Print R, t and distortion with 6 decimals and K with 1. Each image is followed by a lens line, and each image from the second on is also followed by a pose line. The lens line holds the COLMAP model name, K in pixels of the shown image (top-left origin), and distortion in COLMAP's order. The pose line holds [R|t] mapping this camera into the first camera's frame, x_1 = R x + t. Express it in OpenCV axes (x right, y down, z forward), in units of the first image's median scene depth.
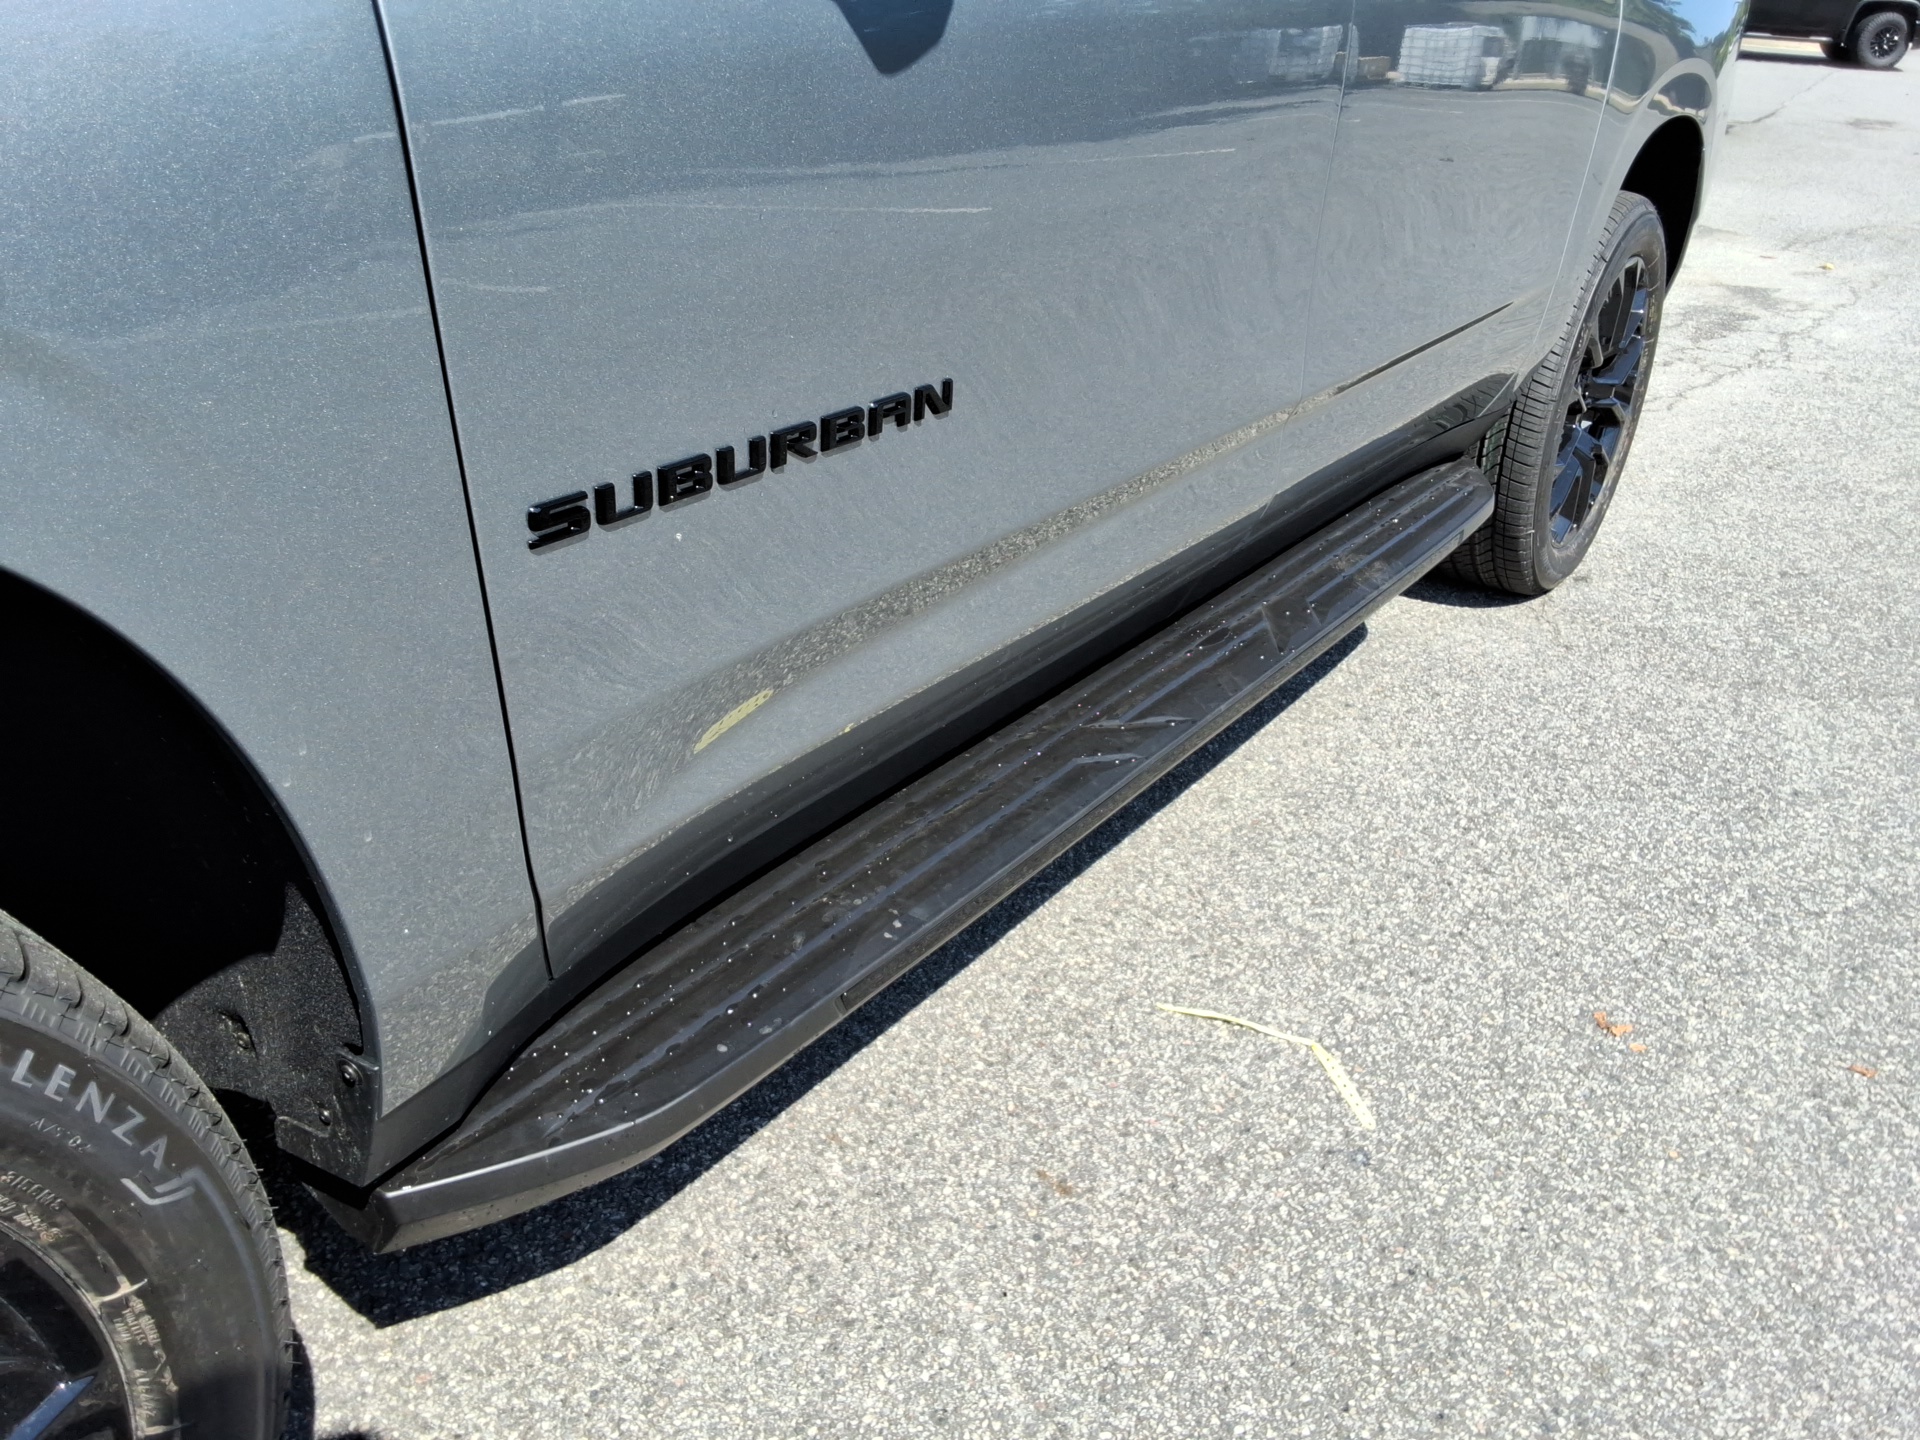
lens RADIAL K [[1552.5, 0, 960.0], [0, 1552.5, 720.0], [0, 0, 1]] dist [0.134397, -0.207066]
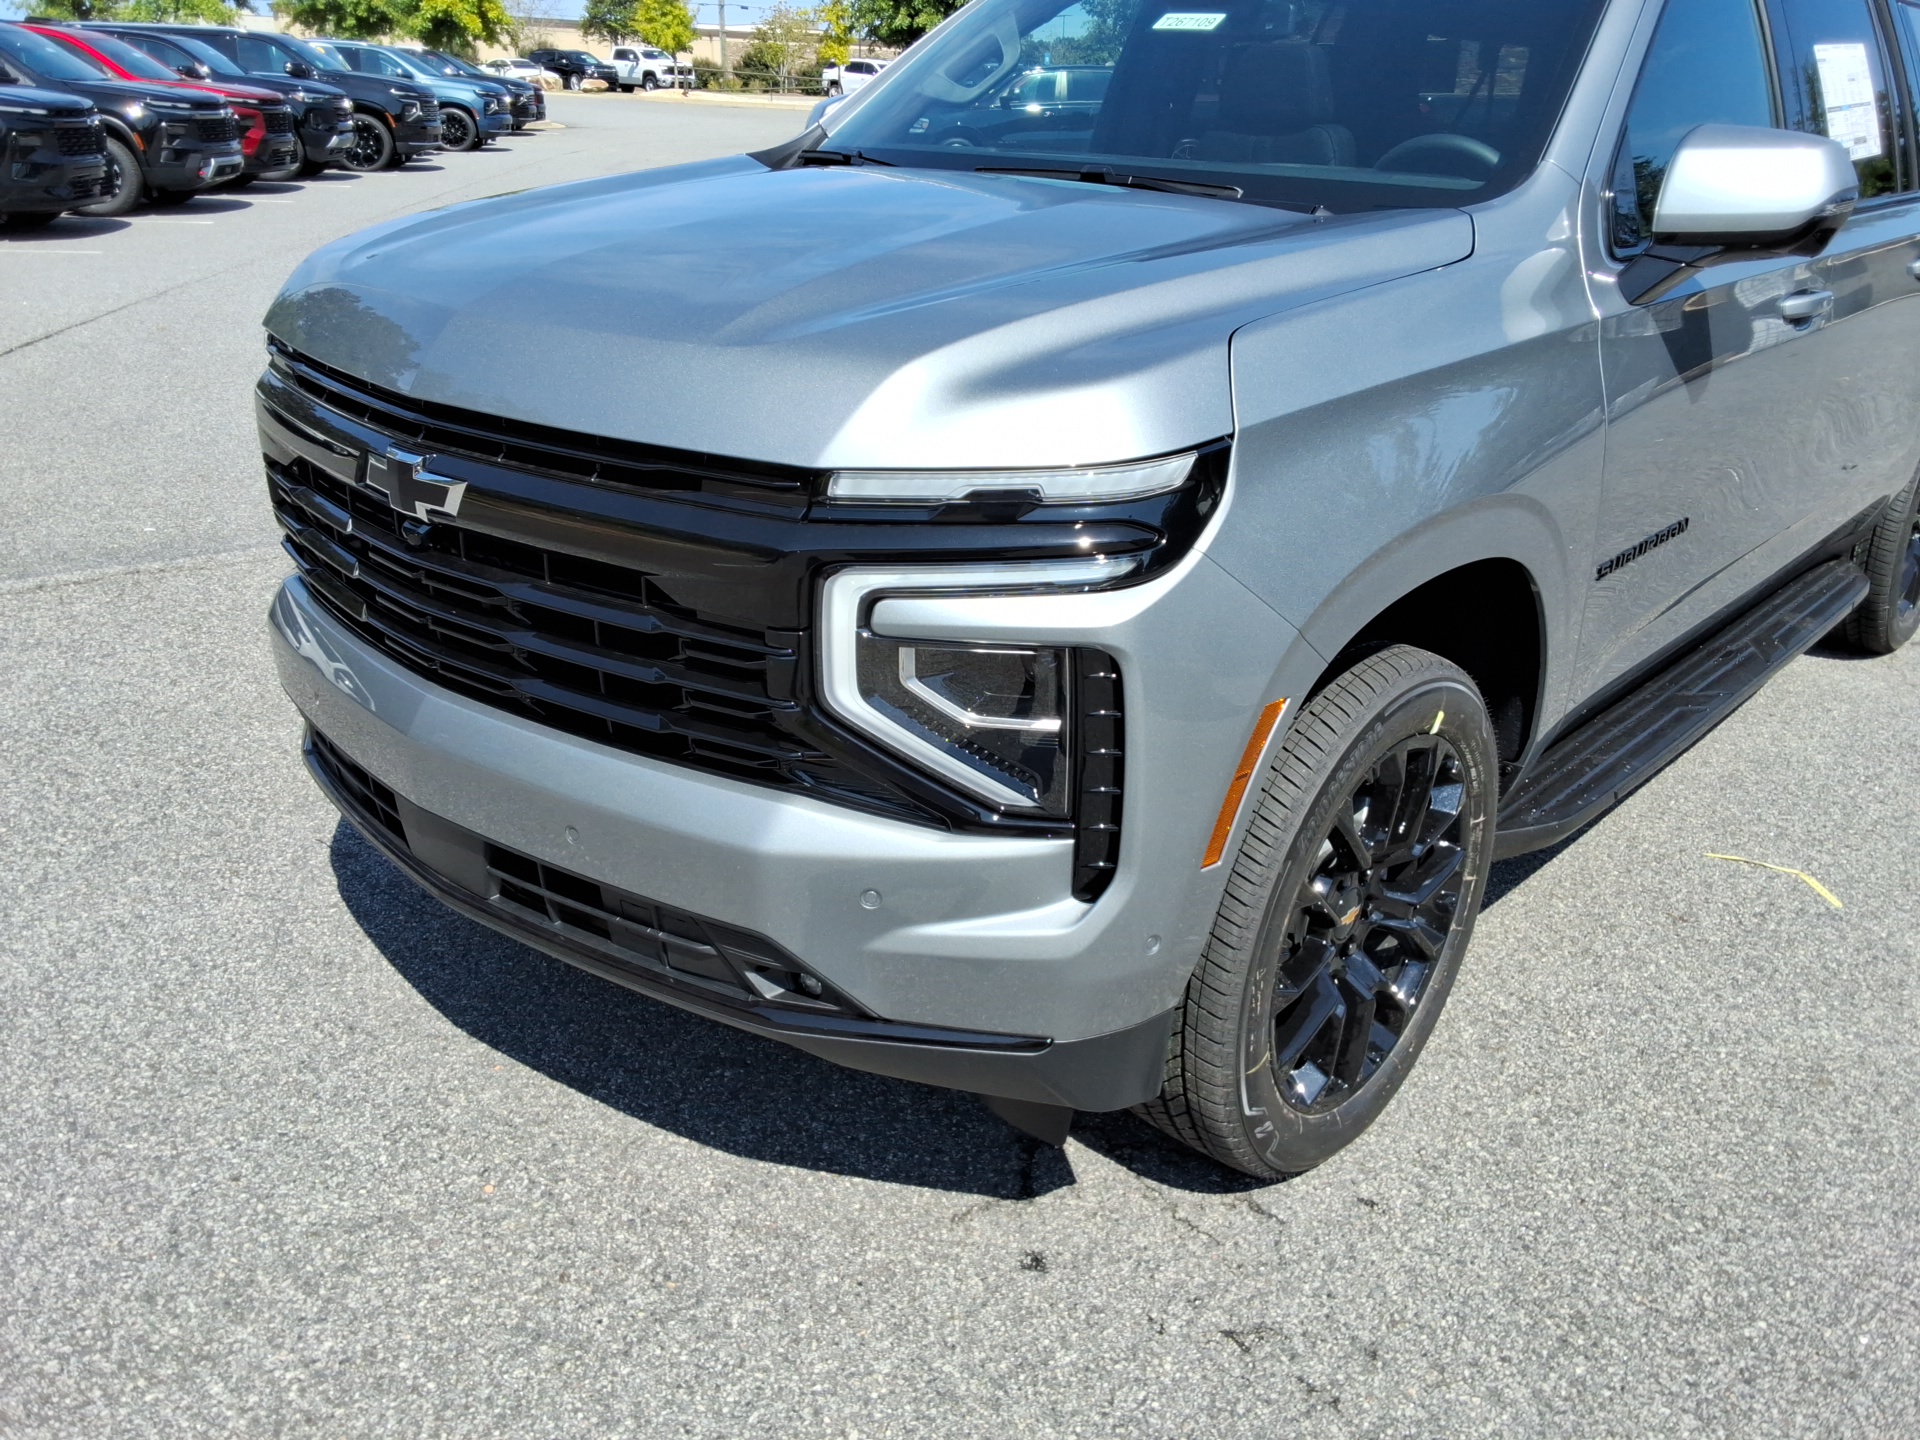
lens RADIAL K [[1554.7, 0, 974.4], [0, 1554.7, 706.1], [0, 0, 1]] dist [0.109765, -0.176669]
pose [[0.991752, 0.015694, -0.127210, -0.592636], [-0.025189, 0.996986, -0.073375, 0.206887], [0.125675, 0.075974, 0.989158, -1.140941]]
